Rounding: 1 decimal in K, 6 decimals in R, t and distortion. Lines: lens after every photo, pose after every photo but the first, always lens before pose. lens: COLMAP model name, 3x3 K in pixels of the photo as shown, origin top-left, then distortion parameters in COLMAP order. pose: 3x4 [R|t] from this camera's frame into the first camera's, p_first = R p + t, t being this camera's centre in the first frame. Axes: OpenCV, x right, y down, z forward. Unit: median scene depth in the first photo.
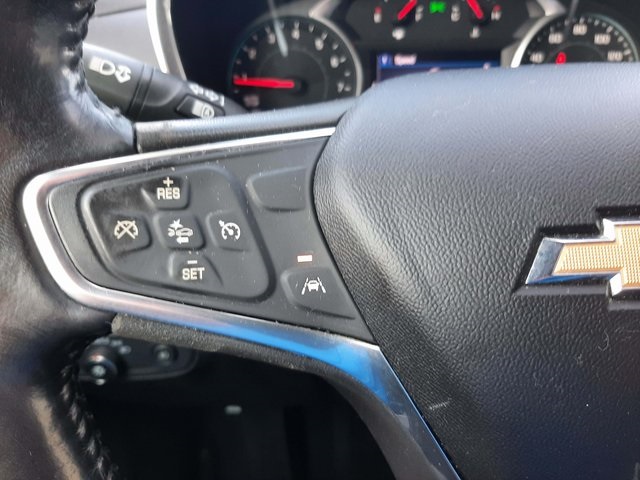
lens RADIAL K [[485.4, 0, 318.4], [0, 485.4, 242.8], [0, 0, 1]] dist [-0.007984, -0.042174]
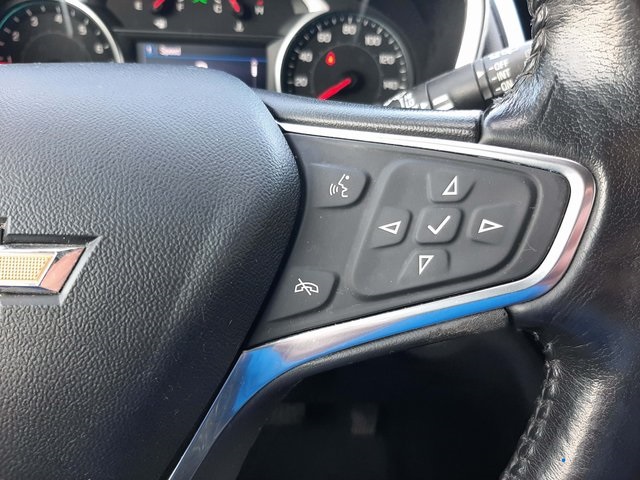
lens RADIAL K [[485.4, 0, 337.6], [0, 485.4, 240.9], [0, 0, 1]] dist [-0.007984, -0.042174]
pose [[0.996948, 0.046390, 0.062789, 1.146592], [-0.047528, 0.998729, 0.016748, -0.066800], [-0.061932, -0.019681, 0.997886, 0.004283]]
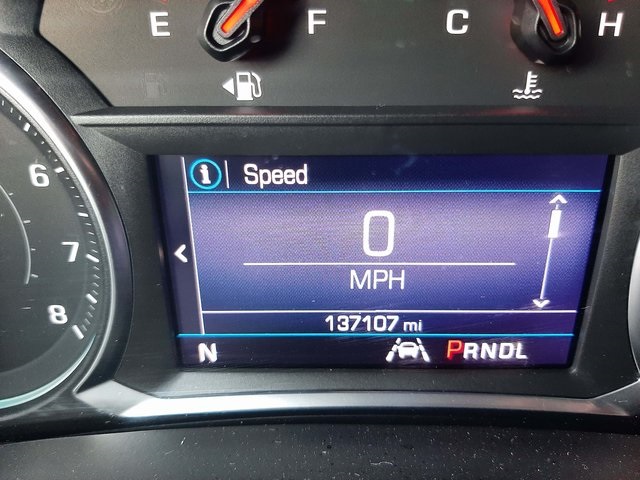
lens RADIAL K [[485.4, 0, 323.7], [0, 485.4, 236.3], [0, 0, 1]] dist [-0.007984, -0.042174]
pose [[0.999815, 0.003760, 0.018888, 0.490834], [-0.005980, 0.992887, 0.118914, -0.911188], [-0.018306, -0.119004, 0.992725, 1.725597]]
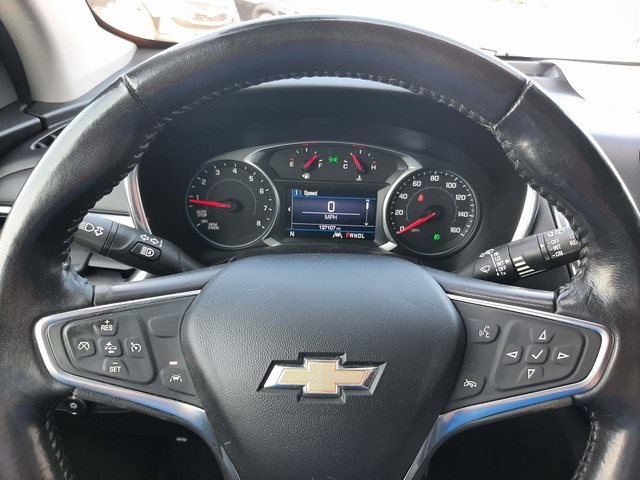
lens RADIAL K [[485.4, 0, 325.1], [0, 485.4, 234.6], [0, 0, 1]] dist [-0.007984, -0.042174]
pose [[0.998467, 0.055185, 0.004214, 0.539354], [-0.054696, 0.995516, -0.077182, -0.362131], [-0.008454, 0.076834, 0.997008, -0.989442]]
